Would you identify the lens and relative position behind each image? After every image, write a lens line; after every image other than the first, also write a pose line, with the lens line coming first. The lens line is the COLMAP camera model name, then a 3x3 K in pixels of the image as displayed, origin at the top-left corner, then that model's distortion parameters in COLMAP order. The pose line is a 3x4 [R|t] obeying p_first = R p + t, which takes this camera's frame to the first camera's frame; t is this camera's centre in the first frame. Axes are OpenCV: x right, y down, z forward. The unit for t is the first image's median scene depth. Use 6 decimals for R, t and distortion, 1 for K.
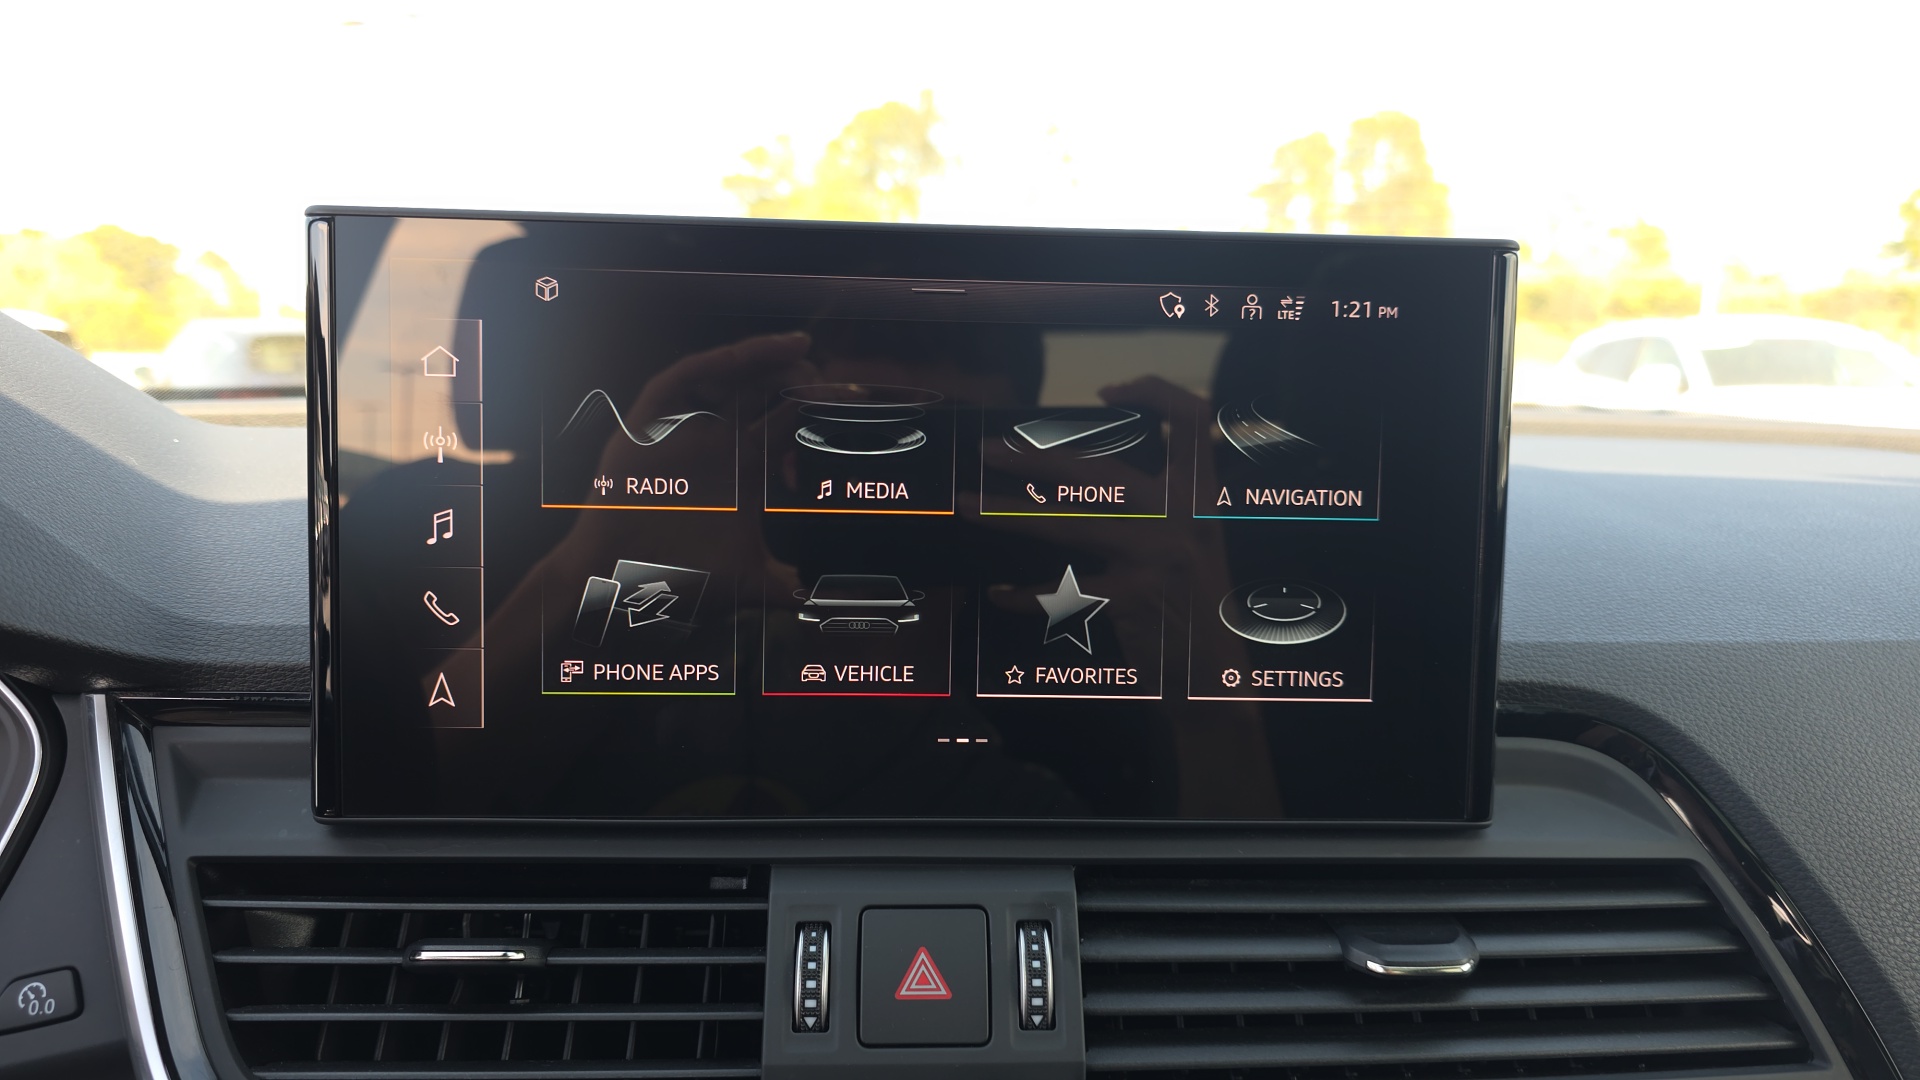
lens RADIAL K [[1389.1, 0, 960.0], [0, 1389.1, 511.9], [0, 0, 1]] dist [0.085525, -0.180846]
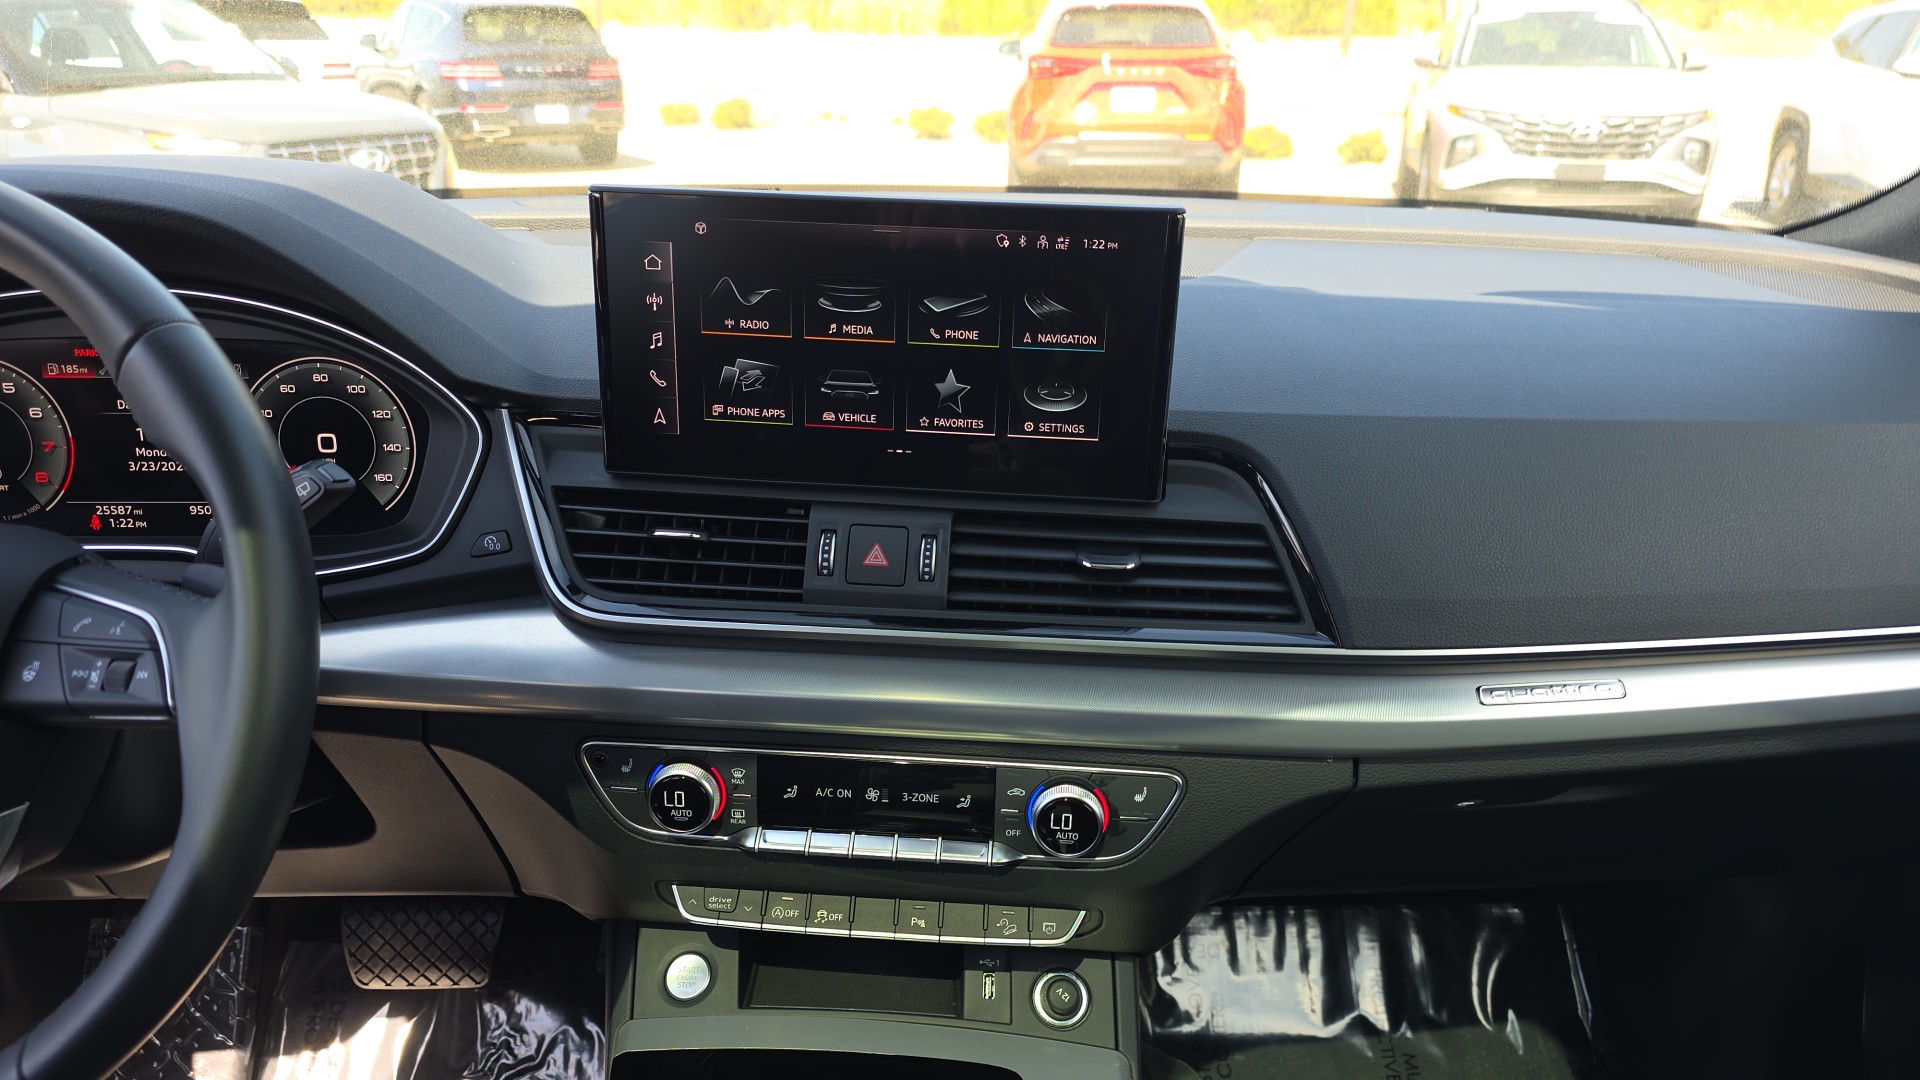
lens RADIAL K [[1313.2, 0, 953.3], [0, 1313.2, 538.5], [0, 0, 1]] dist [0.092558, -0.123500]
pose [[0.989961, 0.054491, -0.130417, 0.350783], [-0.021079, 0.969297, 0.244987, -0.195906], [0.139762, -0.239778, 0.960715, -0.929122]]
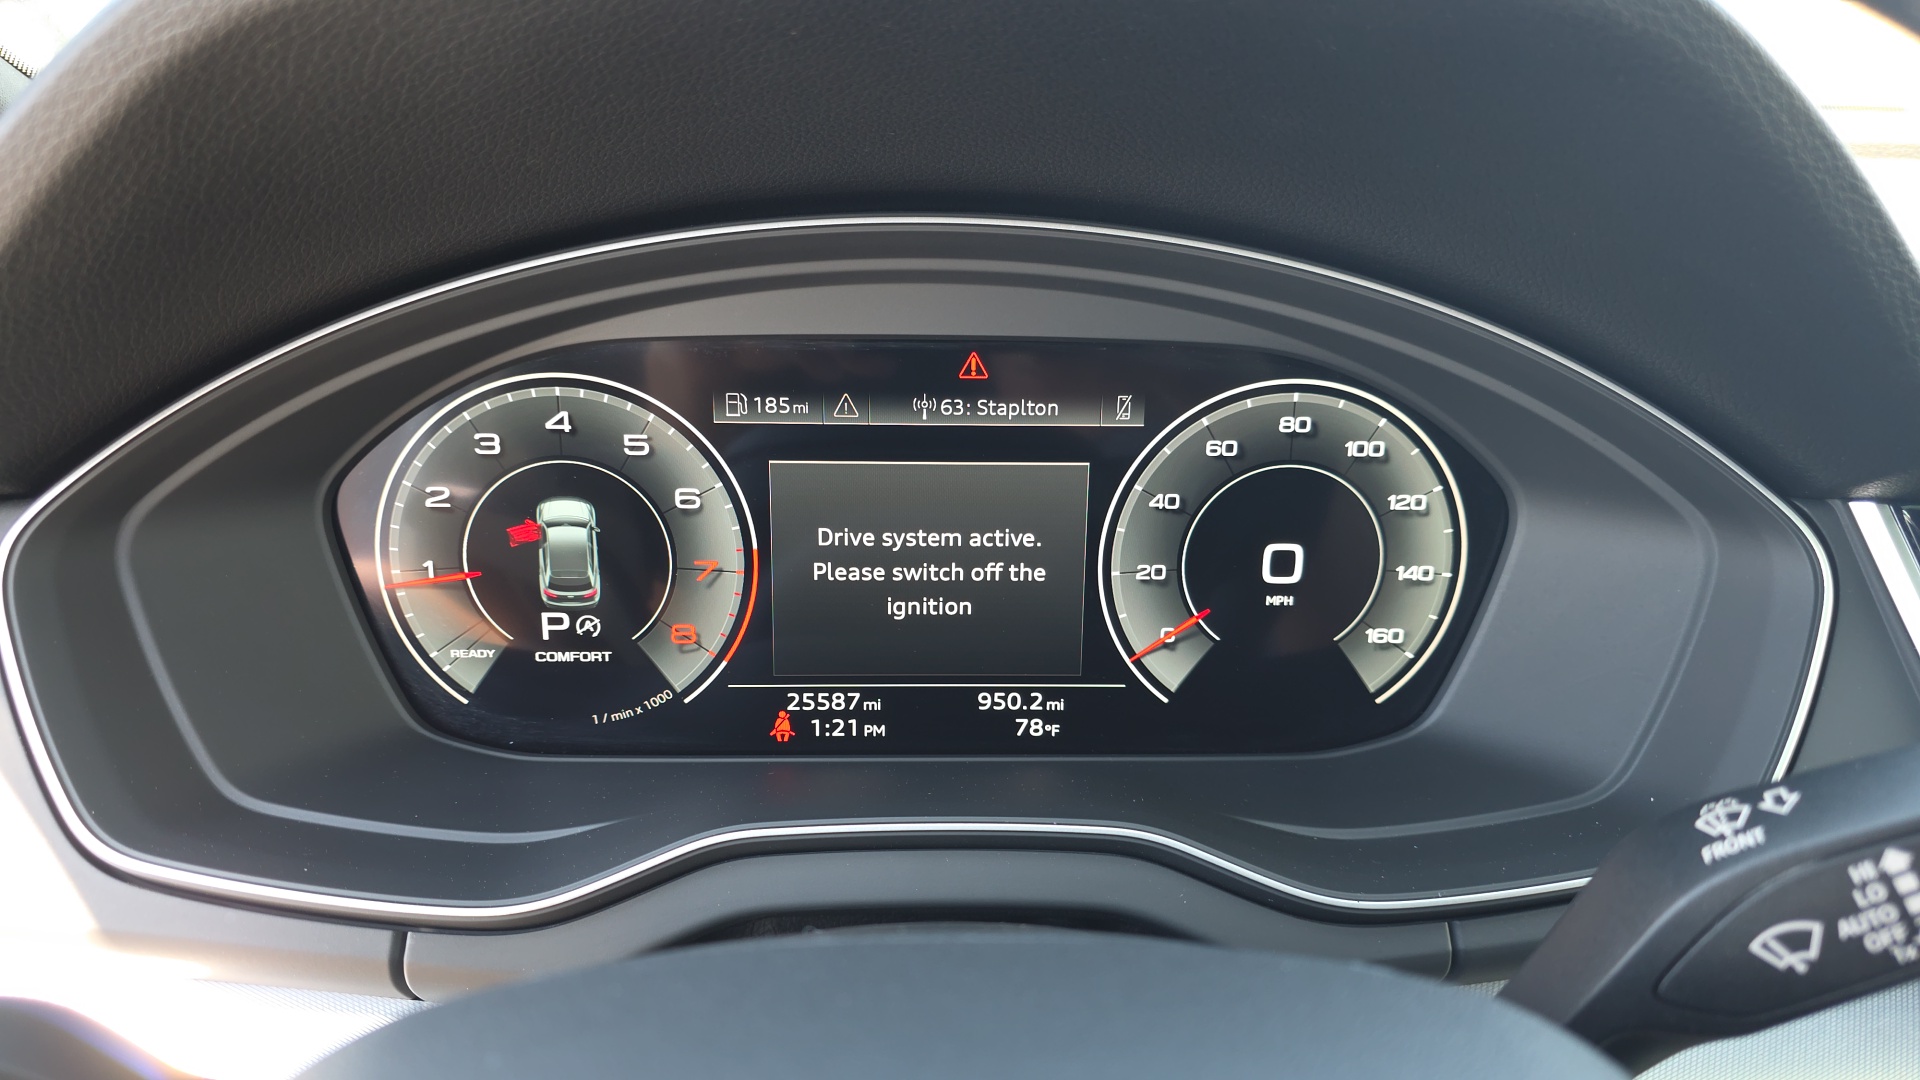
lens RADIAL K [[1359.9, 0, 964.2], [0, 1359.9, 553.9], [0, 0, 1]] dist [0.062129, -0.059012]
pose [[0.988888, 0.057994, -0.136881, -1.111016], [-0.023855, 0.970740, 0.238945, -0.036841], [0.146734, -0.233024, 0.961337, 0.056896]]
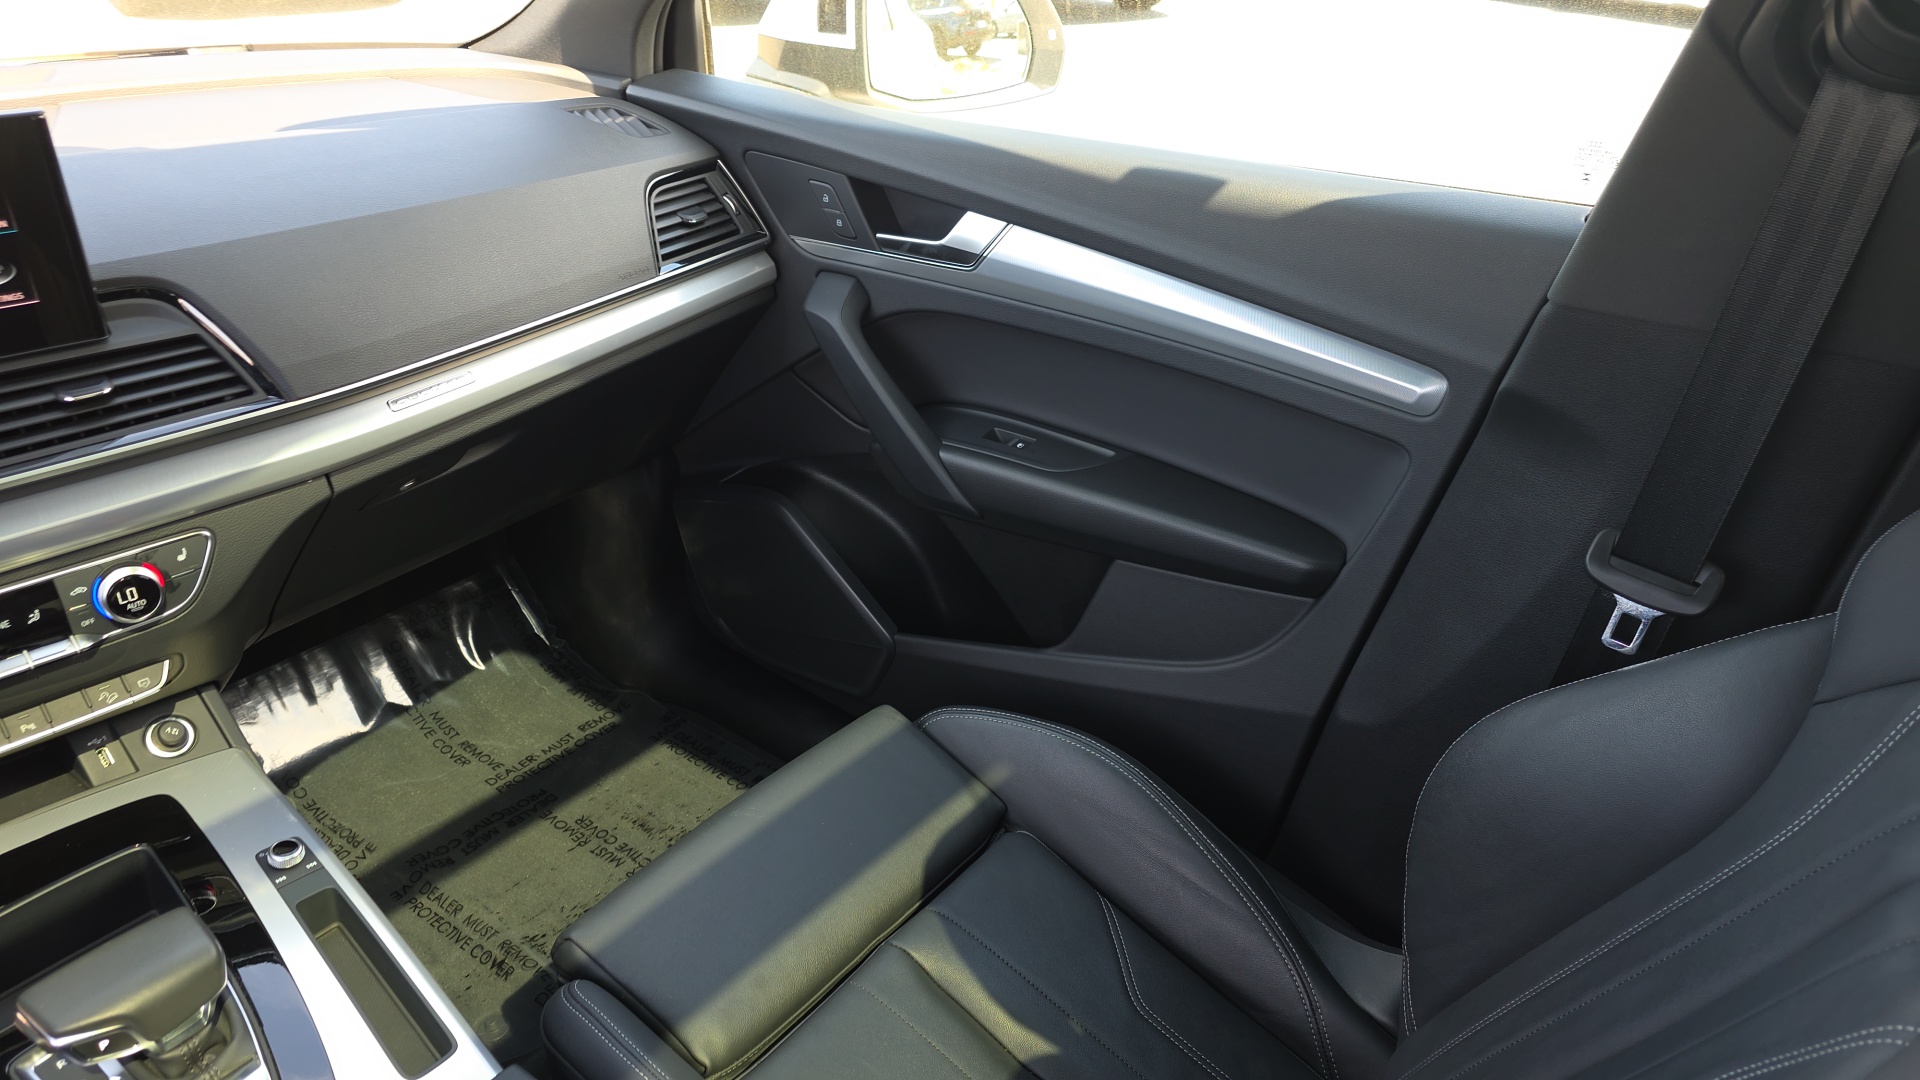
lens RADIAL K [[1294.6, 0, 961.9], [0, 1294.6, 535.8], [0, 0, 1]] dist [0.042229, -0.054182]
pose [[0.740981, -0.308568, 0.596433, -0.009948], [0.047190, 0.909907, 0.412119, -0.387211], [-0.669865, -0.277227, 0.688786, -1.944348]]
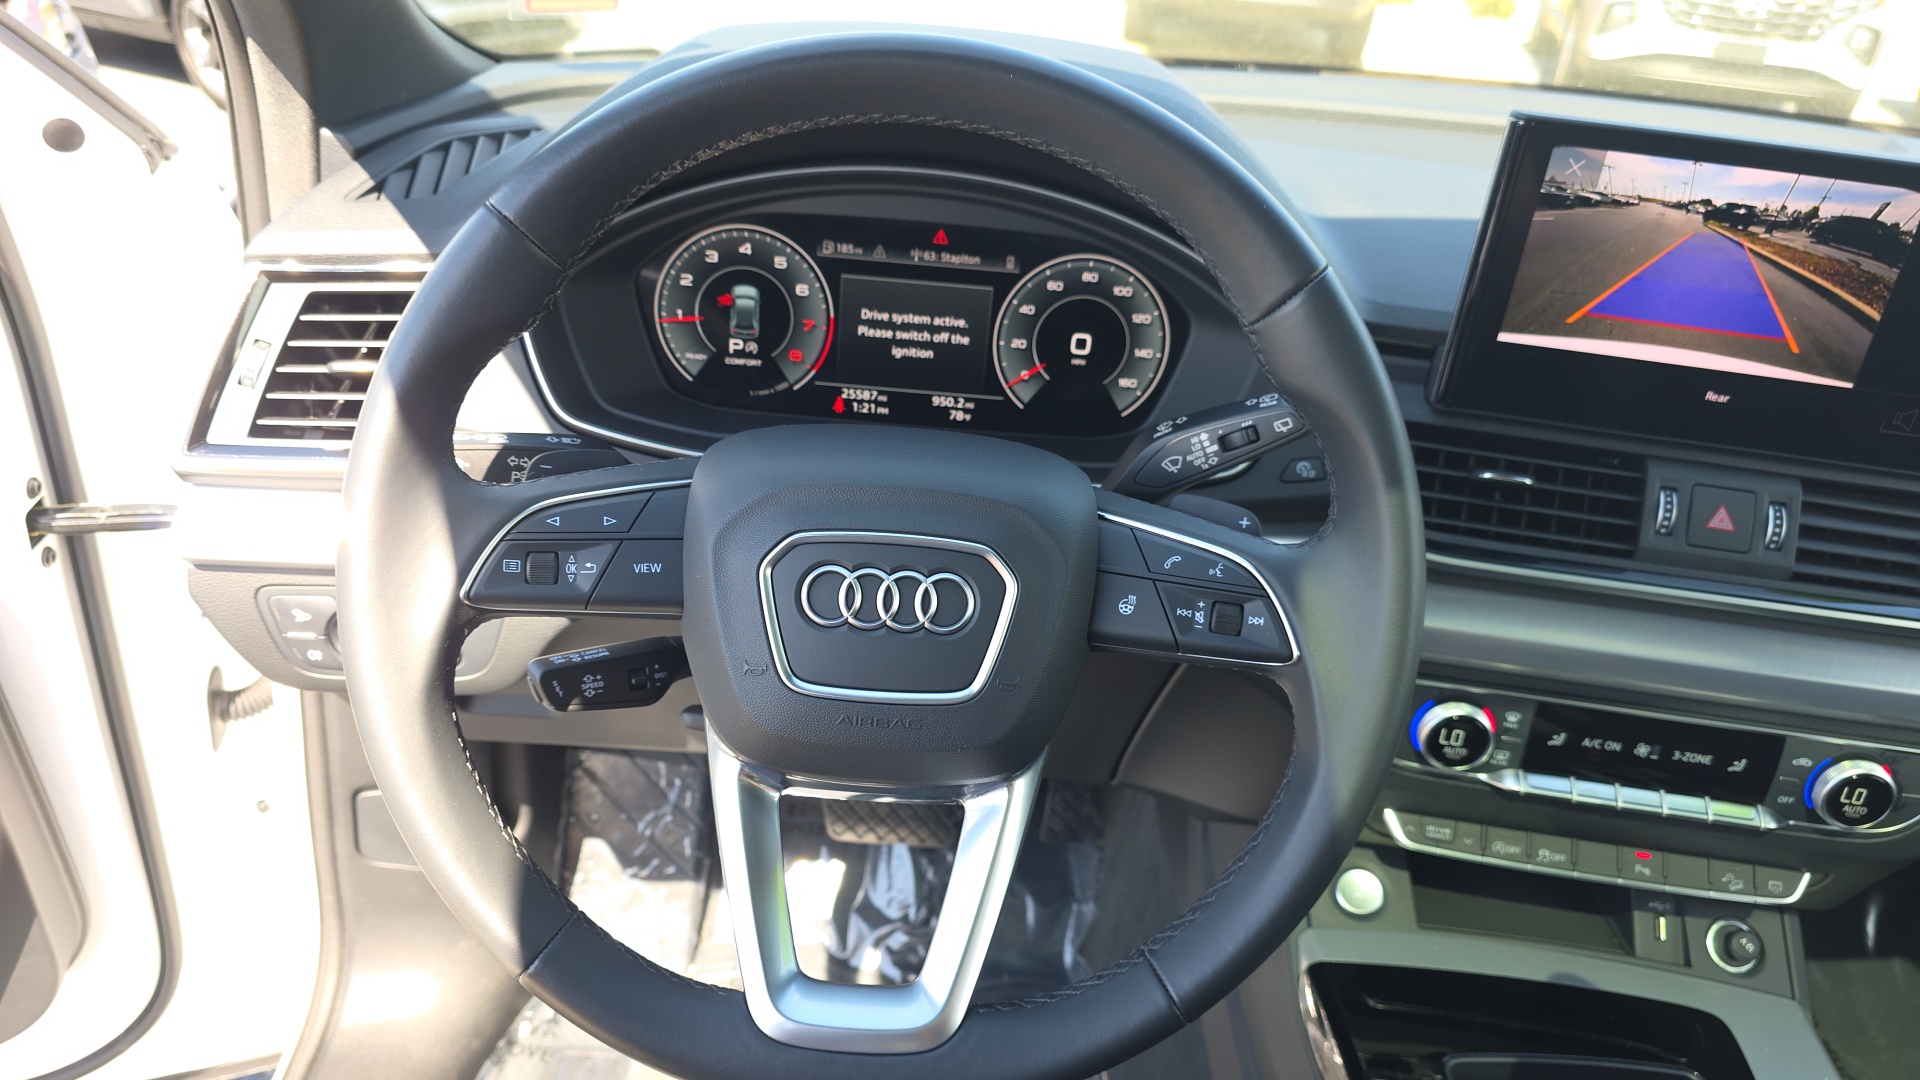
lens RADIAL K [[1321.1, 0, 953.0], [0, 1321.1, 565.4], [0, 0, 1]] dist [0.052528, -0.059839]
pose [[0.978760, 0.155644, -0.133432, -0.865053], [-0.094708, 0.920518, 0.379047, -0.254809], [0.181823, -0.358359, 0.915707, -1.066851]]
